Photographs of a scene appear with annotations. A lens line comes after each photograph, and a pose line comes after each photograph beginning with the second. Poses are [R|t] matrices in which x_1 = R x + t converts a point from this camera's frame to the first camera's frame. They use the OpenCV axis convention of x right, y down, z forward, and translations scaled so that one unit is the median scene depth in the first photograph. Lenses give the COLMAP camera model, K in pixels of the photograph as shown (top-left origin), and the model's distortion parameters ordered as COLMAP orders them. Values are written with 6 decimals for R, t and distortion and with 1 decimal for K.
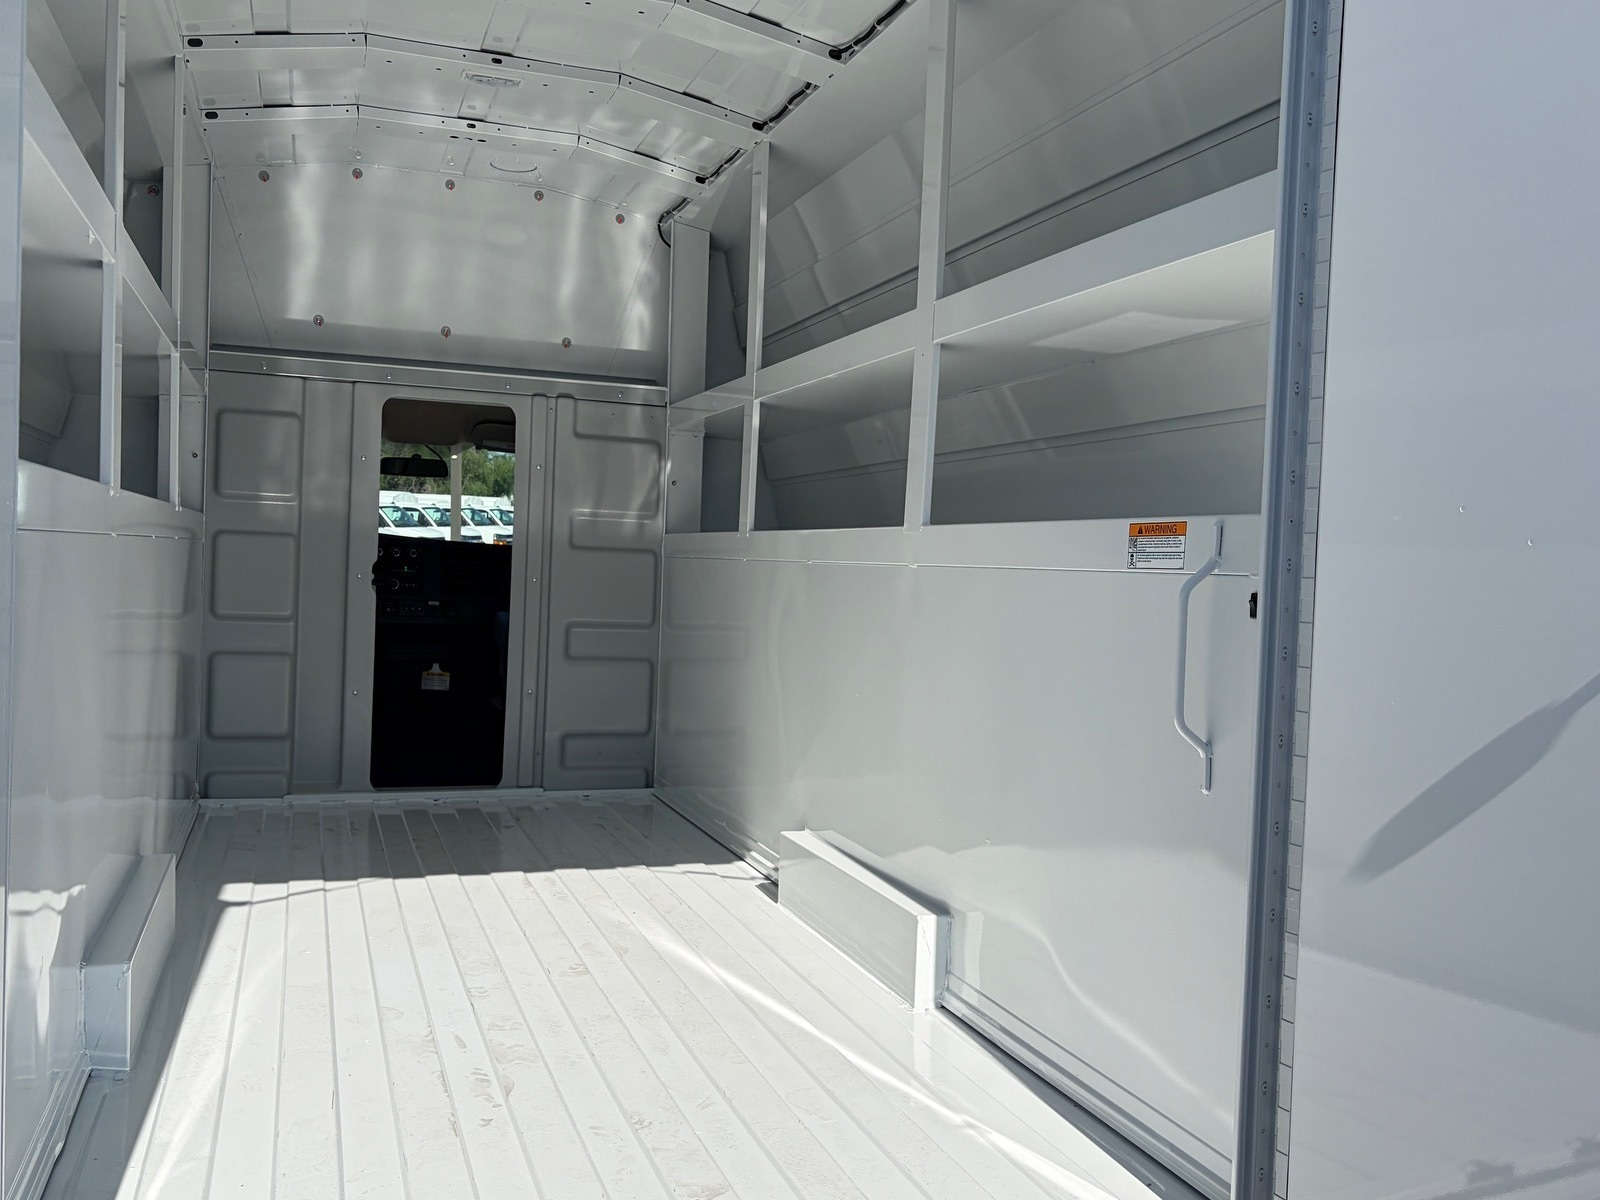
lens RADIAL K [[1394.3, 0, 800.0], [0, 1394.3, 600.0], [0, 0, 1]] dist [0.062457, -0.090654]
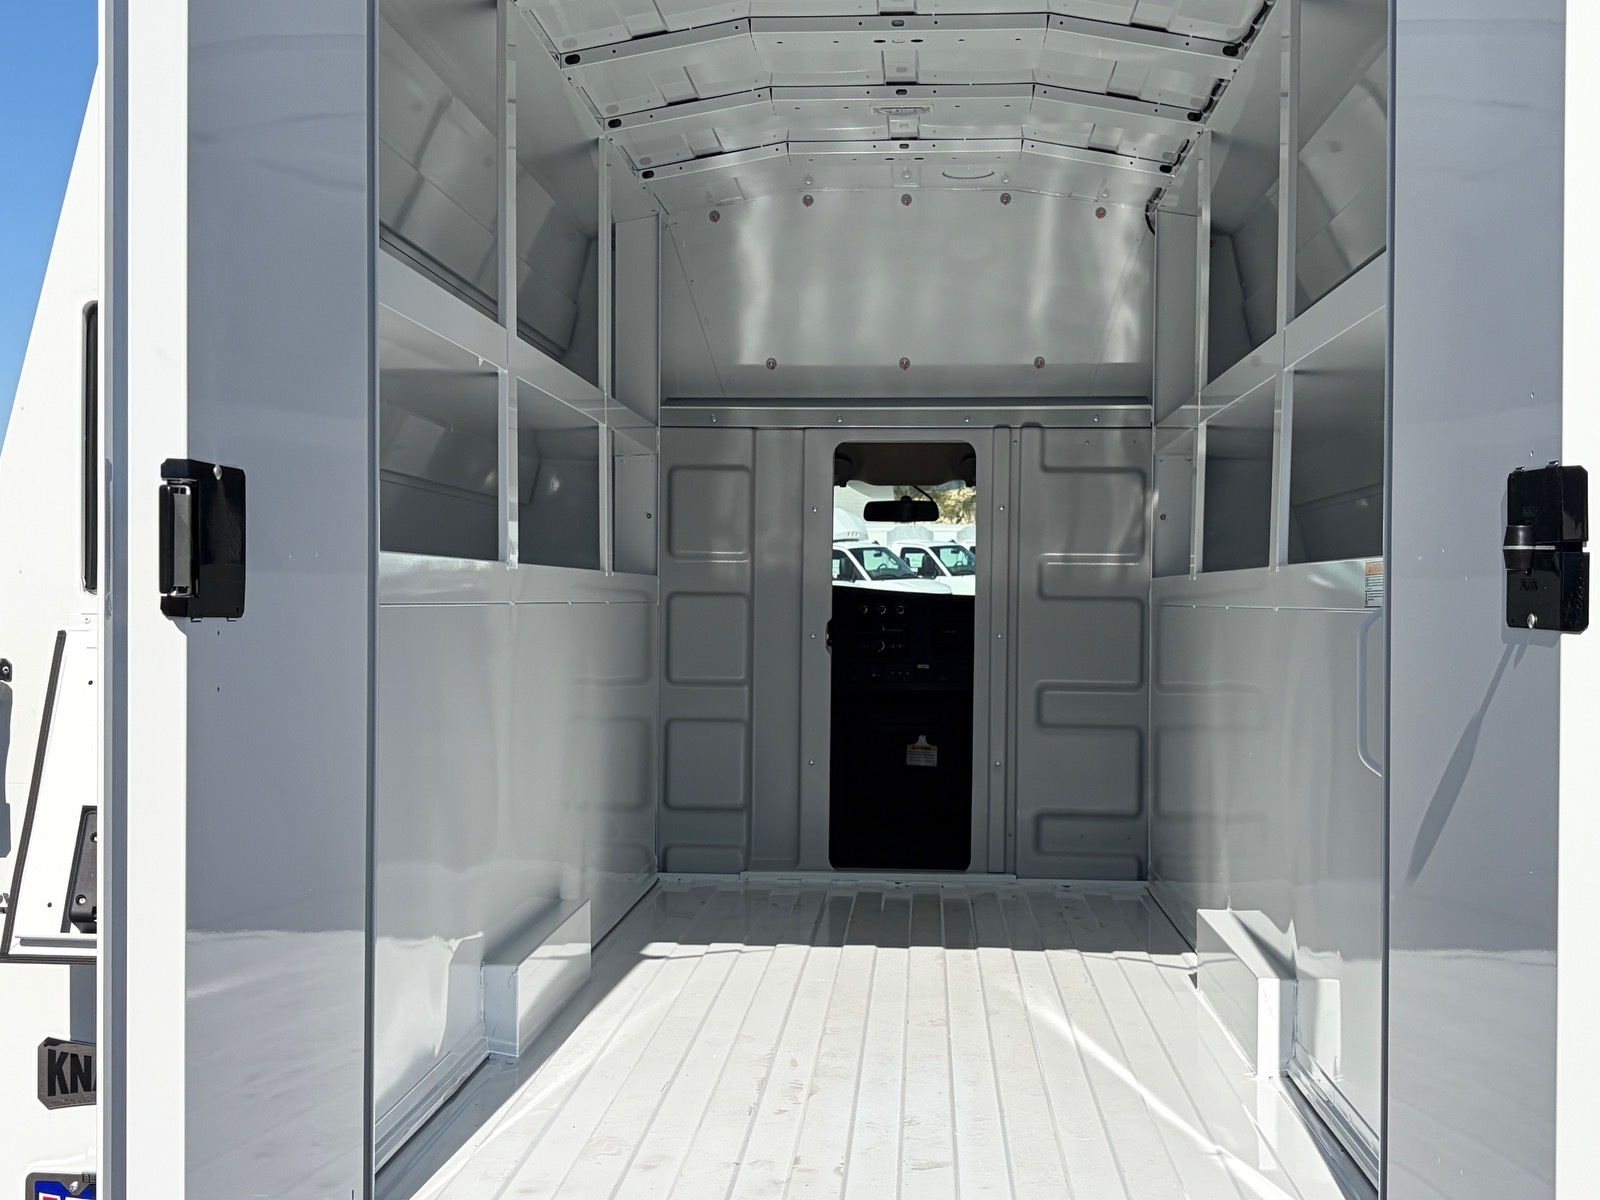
lens RADIAL K [[2034.1, 0, 800.0], [0, 2034.1, 600.0], [0, 0, 1]] dist [0.294377, -1.331331]
pose [[0.919940, -0.031012, -0.390831, 0.202605], [0.017258, 0.999104, -0.038654, 0.010660], [0.391679, 0.028814, 0.919650, -0.238987]]
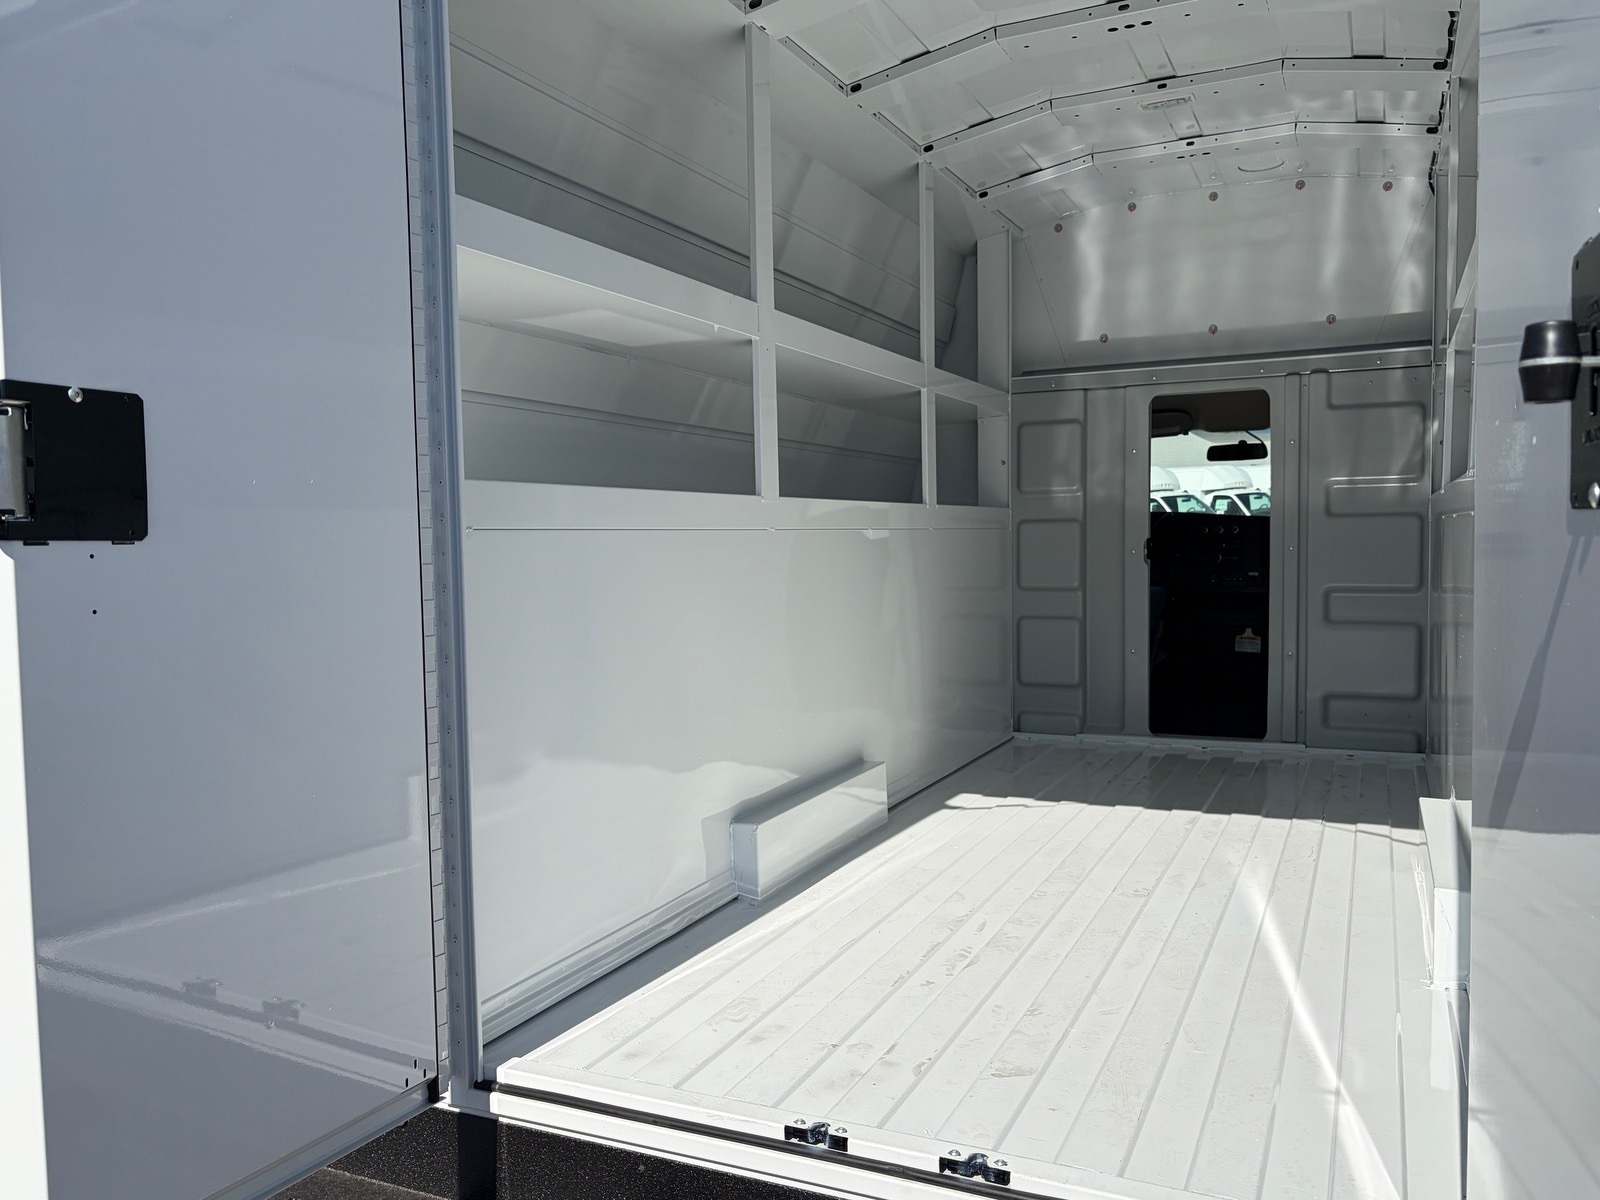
lens RADIAL K [[1238.4, 0, 800.0], [0, 1238.4, 600.0], [0, 0, 1]] dist [0.021788, -0.002100]
pose [[0.712046, -0.014834, -0.701976, 0.212438], [0.026093, 0.999645, 0.005344, 0.010345], [0.701648, -0.022122, 0.712180, 0.064496]]
